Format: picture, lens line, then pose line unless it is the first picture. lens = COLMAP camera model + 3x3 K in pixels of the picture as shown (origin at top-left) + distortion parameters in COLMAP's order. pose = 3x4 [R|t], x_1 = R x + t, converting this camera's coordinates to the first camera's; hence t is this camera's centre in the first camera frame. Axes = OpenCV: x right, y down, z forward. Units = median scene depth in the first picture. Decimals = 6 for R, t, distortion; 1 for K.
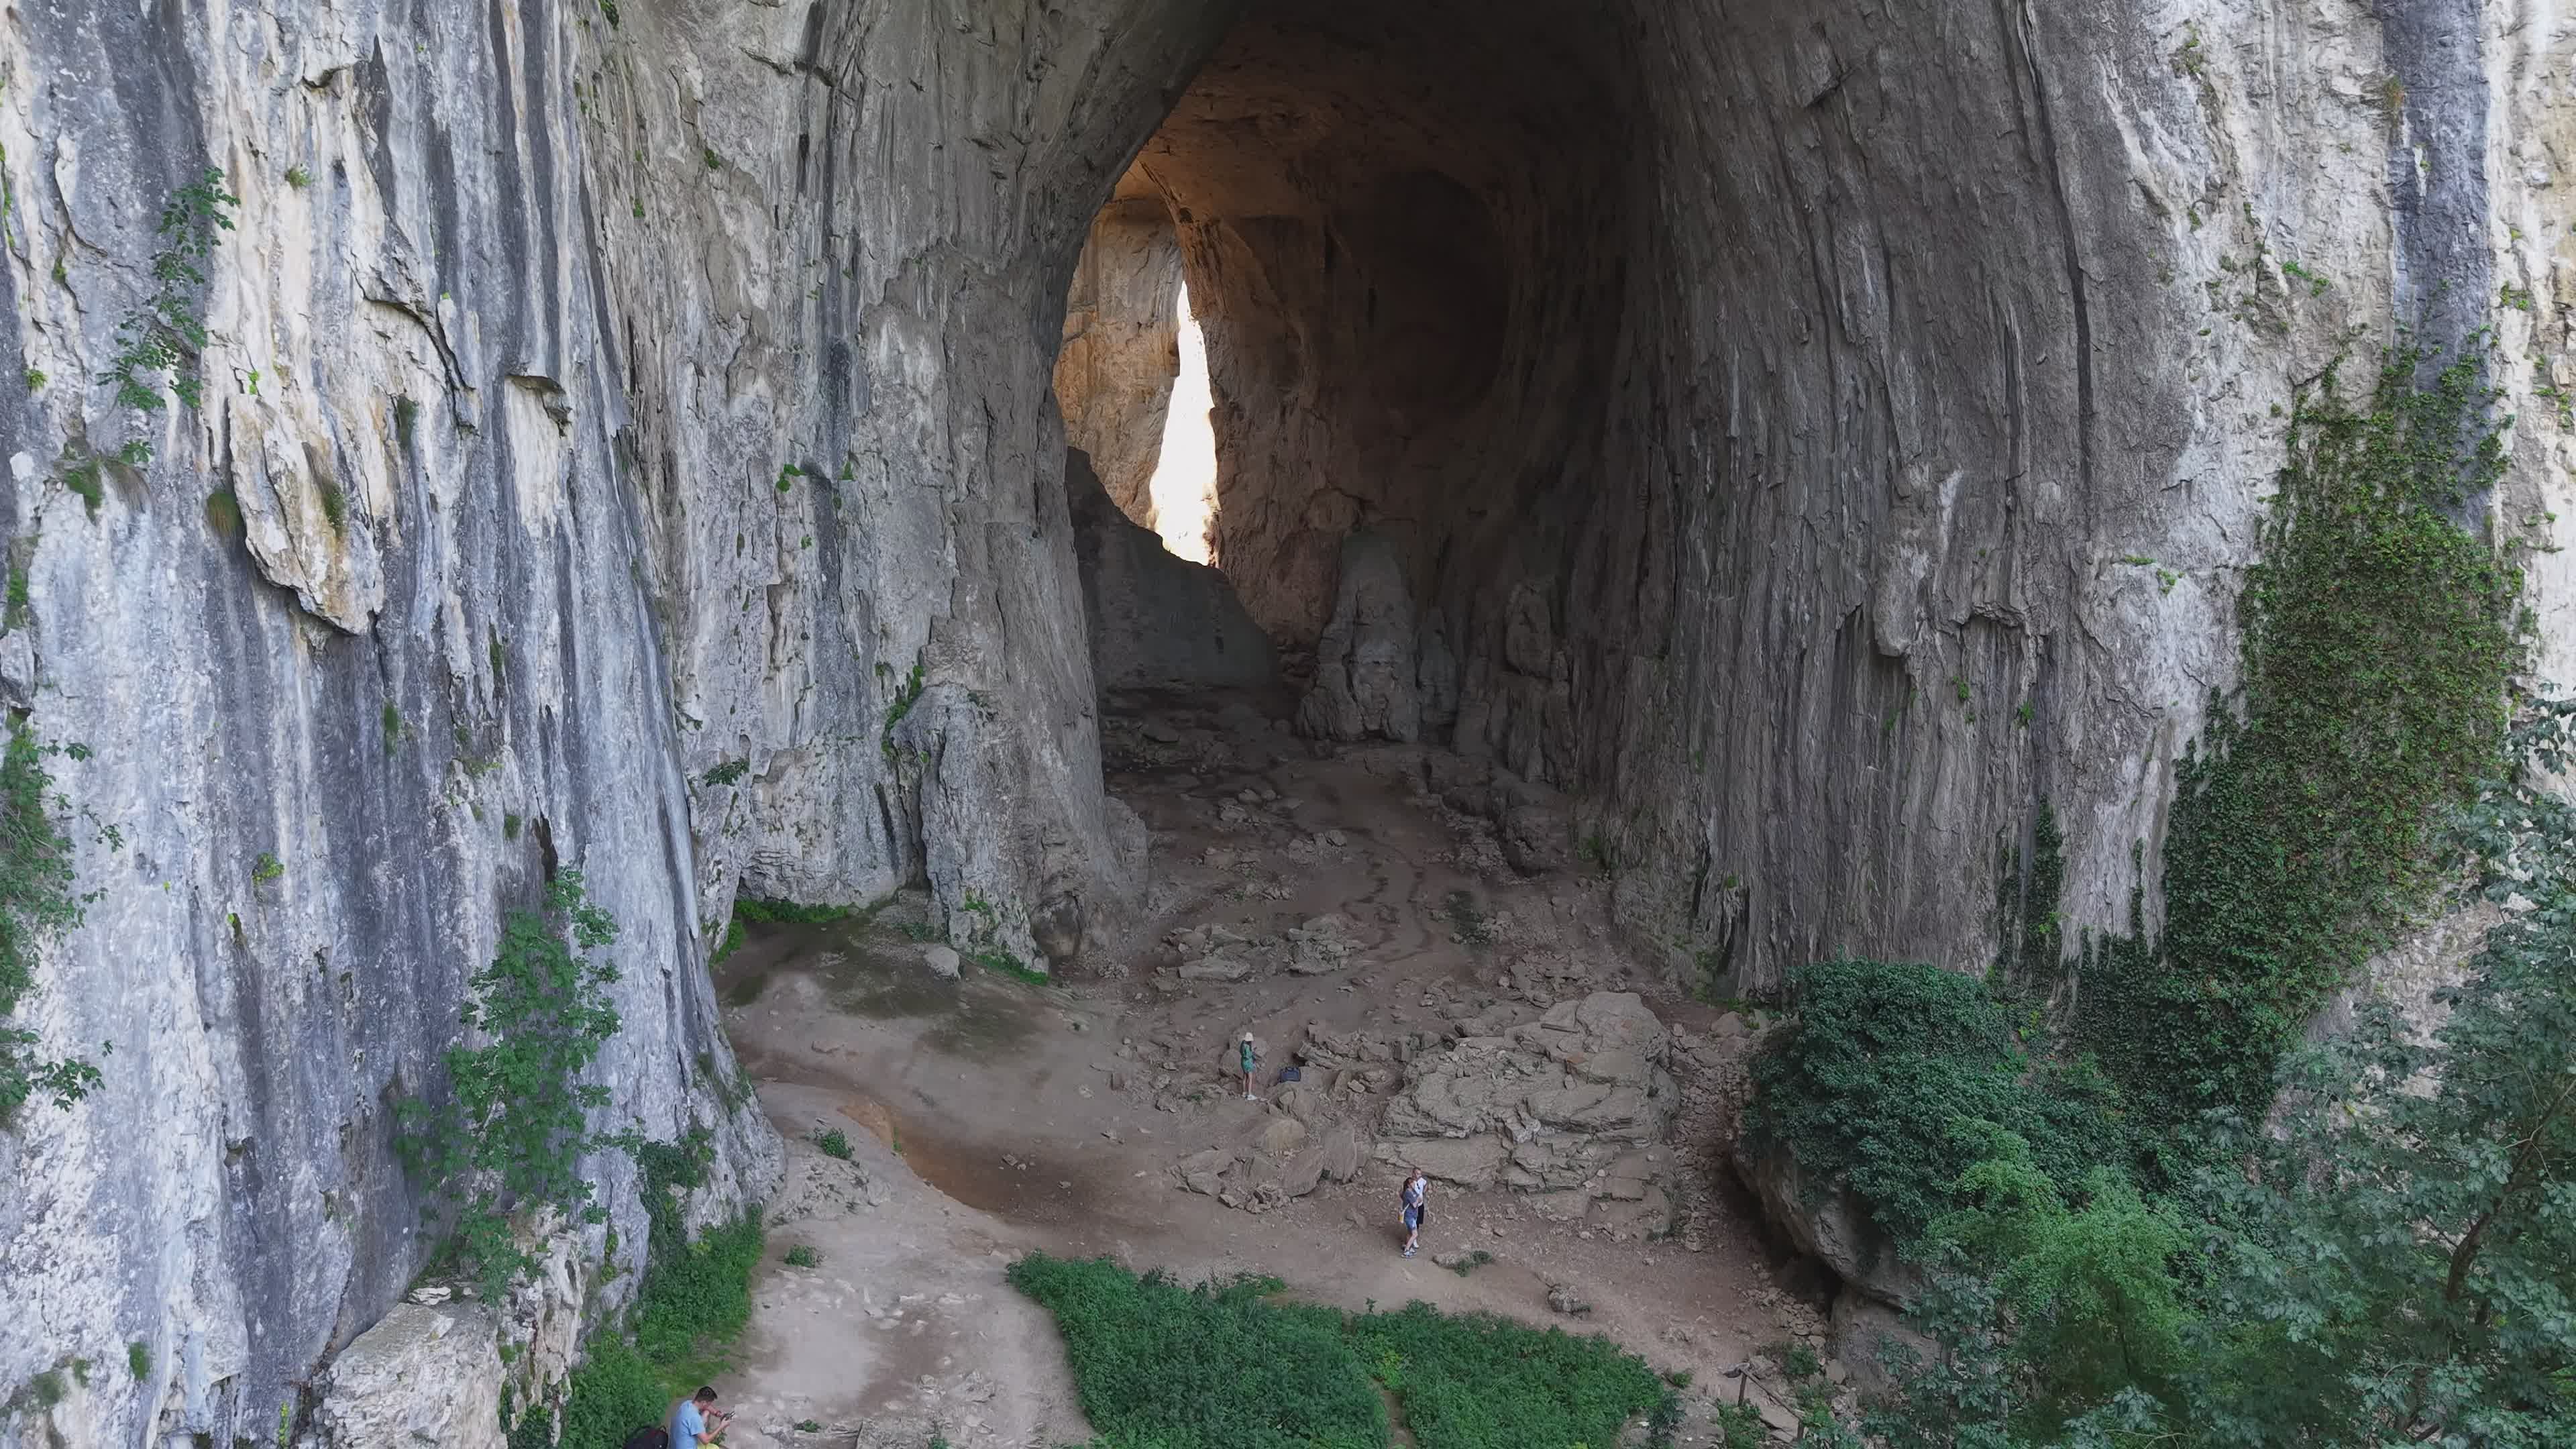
lens RADIAL K [[1839.5, 0, 1294.0], [0, 1839.5, 733.3], [0, 0, 1]] dist [0.045146, -0.067769]
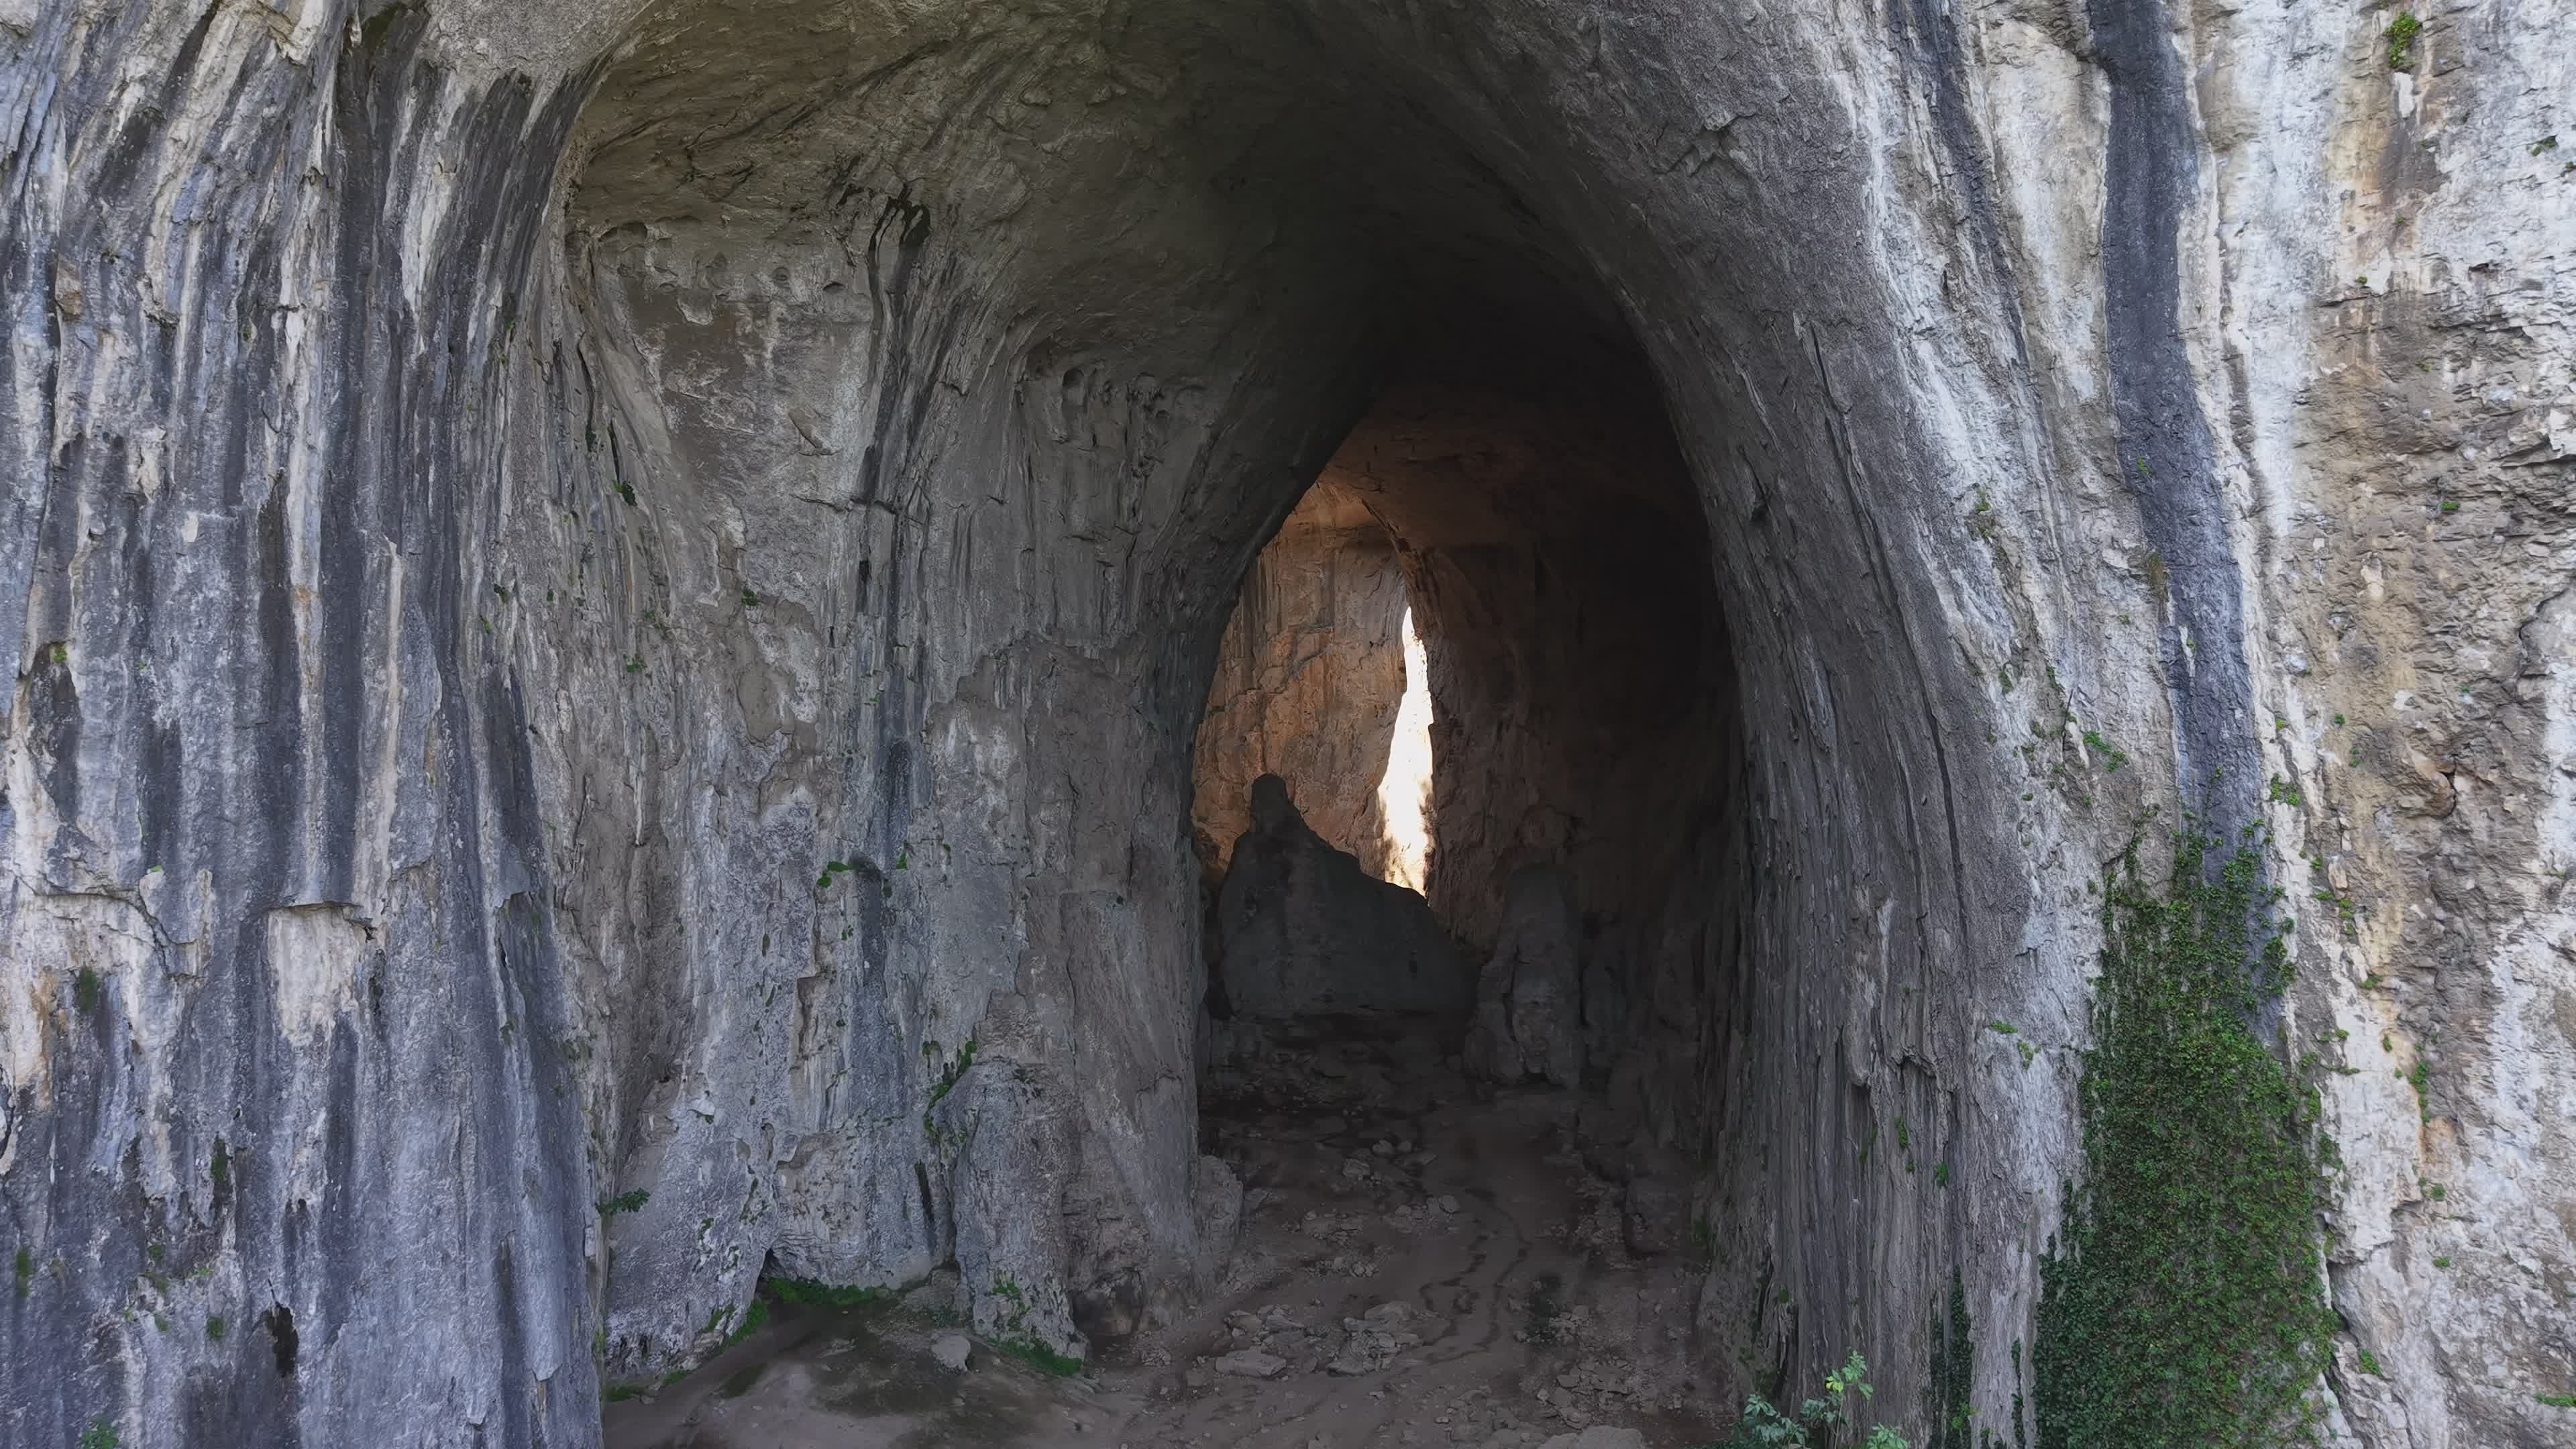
lens RADIAL K [[1839.5, 0, 1300.4], [0, 1839.5, 704.1], [0, 0, 1]] dist [0.045146, -0.067769]
pose [[0.980701, -0.017936, -0.194690, 0.215140], [-0.012941, 0.987645, -0.156175, -0.076455], [0.195086, 0.155680, 0.968352, 0.002596]]
